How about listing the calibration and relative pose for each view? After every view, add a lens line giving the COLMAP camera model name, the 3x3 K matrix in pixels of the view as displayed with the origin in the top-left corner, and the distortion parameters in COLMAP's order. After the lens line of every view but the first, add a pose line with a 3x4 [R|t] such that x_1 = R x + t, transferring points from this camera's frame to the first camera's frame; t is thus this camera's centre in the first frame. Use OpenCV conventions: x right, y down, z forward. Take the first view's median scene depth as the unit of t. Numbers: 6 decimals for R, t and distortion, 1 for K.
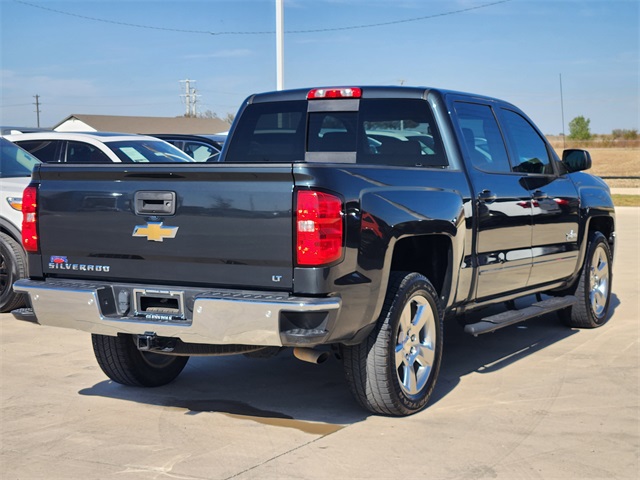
lens RADIAL K [[1259.7, 0, 320.0], [0, 1259.7, 240.0], [0, 0, 1]] dist [-0.566774, 6.095054]
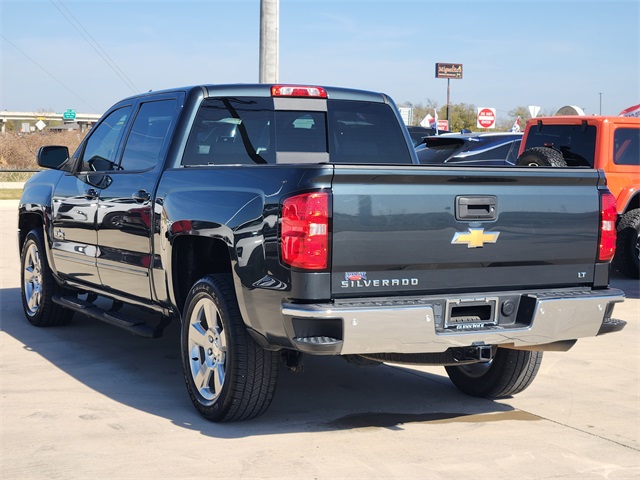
lens RADIAL K [[1259.7, 0, 320.0], [0, 1259.7, 240.0], [0, 0, 1]] dist [-0.566774, 6.095054]
pose [[0.573097, -0.047866, 0.818088, -0.954075], [0.040759, 0.998722, 0.029881, -0.037175], [-0.818473, 0.016220, 0.574316, 0.524448]]
